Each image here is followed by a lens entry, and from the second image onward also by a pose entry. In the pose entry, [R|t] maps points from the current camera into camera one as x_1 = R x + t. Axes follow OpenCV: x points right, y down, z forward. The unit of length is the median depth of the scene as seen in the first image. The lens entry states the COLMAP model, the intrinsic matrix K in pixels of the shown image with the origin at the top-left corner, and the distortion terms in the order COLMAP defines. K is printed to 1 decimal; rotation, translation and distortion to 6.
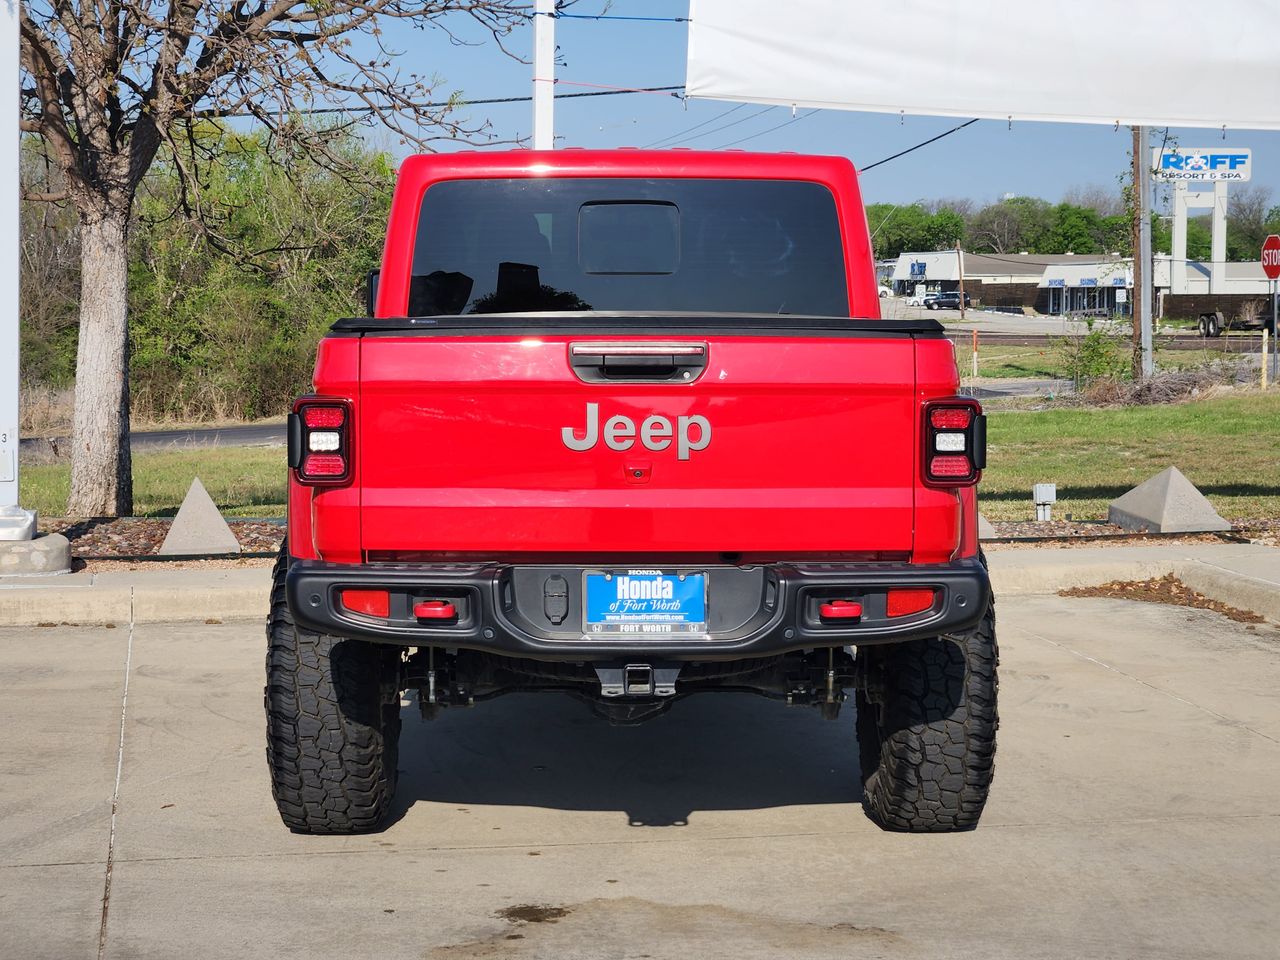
lens RADIAL K [[2290.6, 0, 641.1], [0, 2290.6, 362.6], [0, 0, 1]] dist [-0.355612, 3.553376]
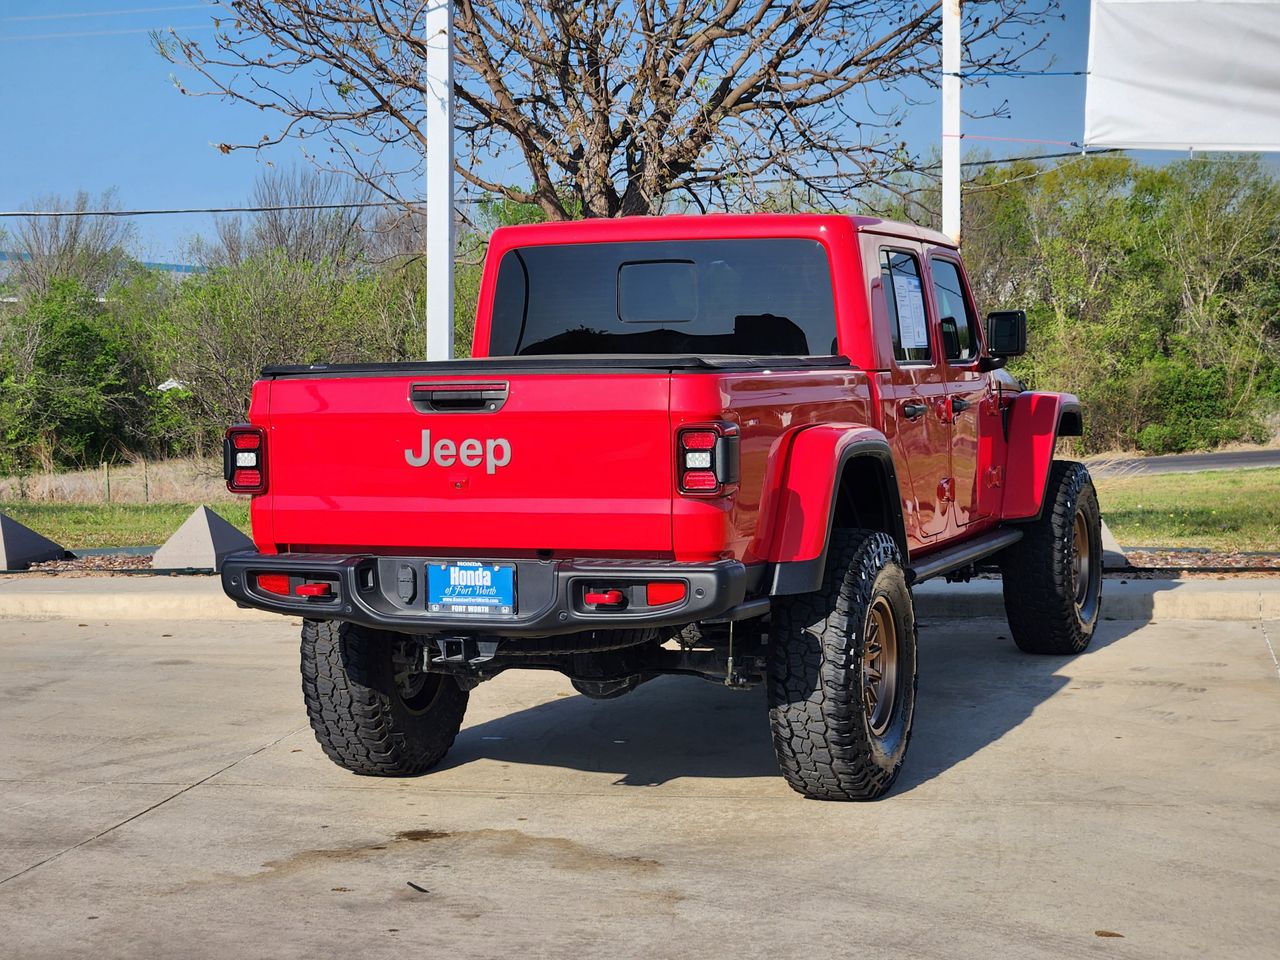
lens RADIAL K [[2290.6, 0, 641.1], [0, 2290.6, 362.6], [0, 0, 1]] dist [-0.355612, 3.553376]
pose [[0.924106, -0.018113, -0.381708, 0.569152], [0.011688, 0.999748, -0.019144, 0.006191], [0.381959, 0.013230, 0.924085, -0.124749]]
